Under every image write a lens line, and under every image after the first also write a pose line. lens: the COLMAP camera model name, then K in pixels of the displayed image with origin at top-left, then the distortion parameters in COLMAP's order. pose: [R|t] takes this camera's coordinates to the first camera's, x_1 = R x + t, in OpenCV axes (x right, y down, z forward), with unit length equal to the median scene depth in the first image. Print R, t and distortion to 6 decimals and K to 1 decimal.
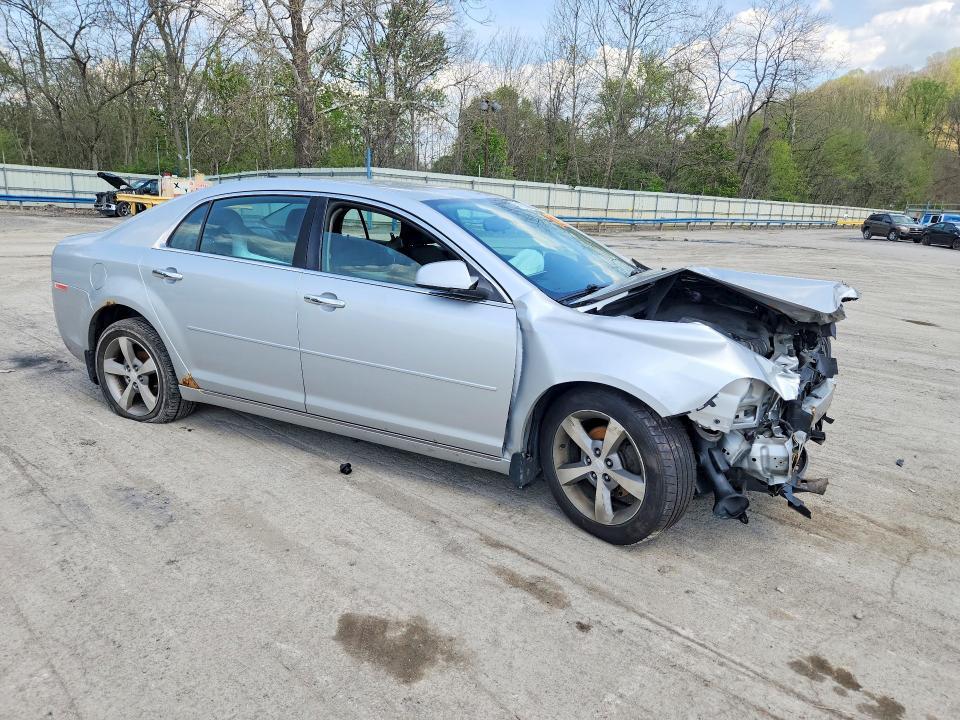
lens RADIAL K [[740.8, 0, 477.3], [0, 740.8, 358.8], [0, 0, 1]] dist [0.044305, -0.005275]
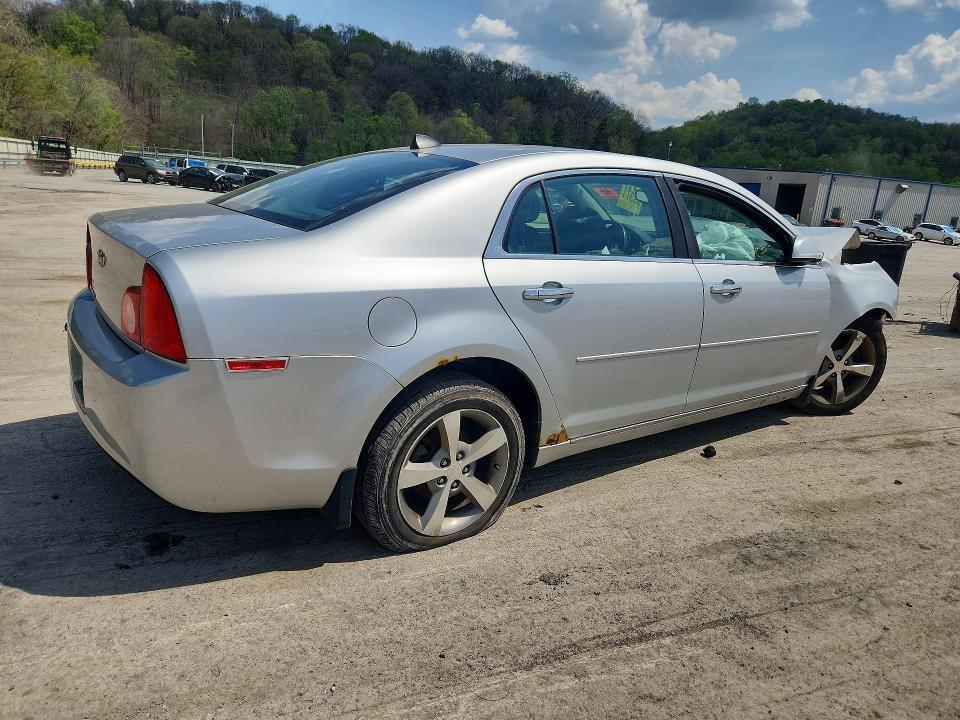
lens RADIAL K [[740.8, 0, 477.3], [0, 740.8, 358.8], [0, 0, 1]] dist [0.044305, -0.005275]
pose [[0.344885, -0.228238, 0.910473, -1.274168], [0.145765, 0.971243, 0.188256, -0.227868], [-0.927258, 0.067788, 0.368236, 0.986082]]
